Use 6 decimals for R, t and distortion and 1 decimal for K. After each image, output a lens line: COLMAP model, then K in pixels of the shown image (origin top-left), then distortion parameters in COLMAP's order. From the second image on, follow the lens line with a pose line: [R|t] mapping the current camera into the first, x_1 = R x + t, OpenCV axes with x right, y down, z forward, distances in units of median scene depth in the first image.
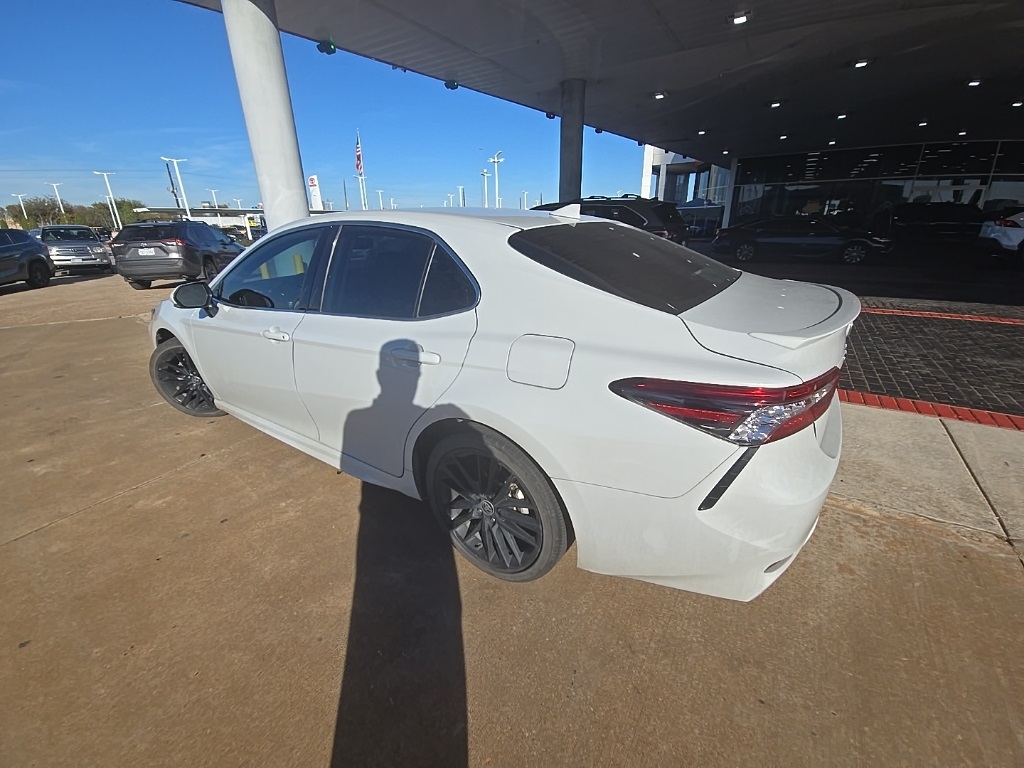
lens RADIAL K [[425.8, 0, 513.8], [0, 425.8, 381.5], [0, 0, 1]] dist [0.004843, -0.005479]
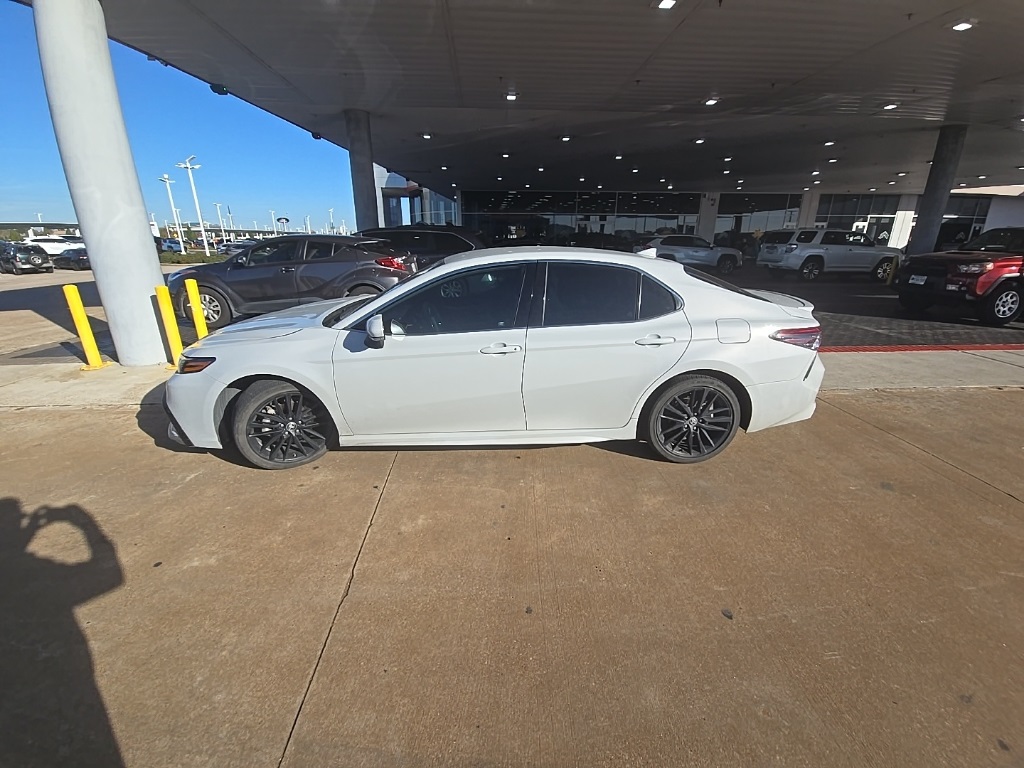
lens RADIAL K [[425.8, 0, 516.7], [0, 425.8, 377.6], [0, 0, 1]] dist [0.004843, -0.005479]
pose [[0.802907, -0.166834, 0.572282, -0.284783], [0.193217, 0.981043, 0.014916, -0.008536], [-0.563921, 0.098599, 0.819921, -0.008742]]
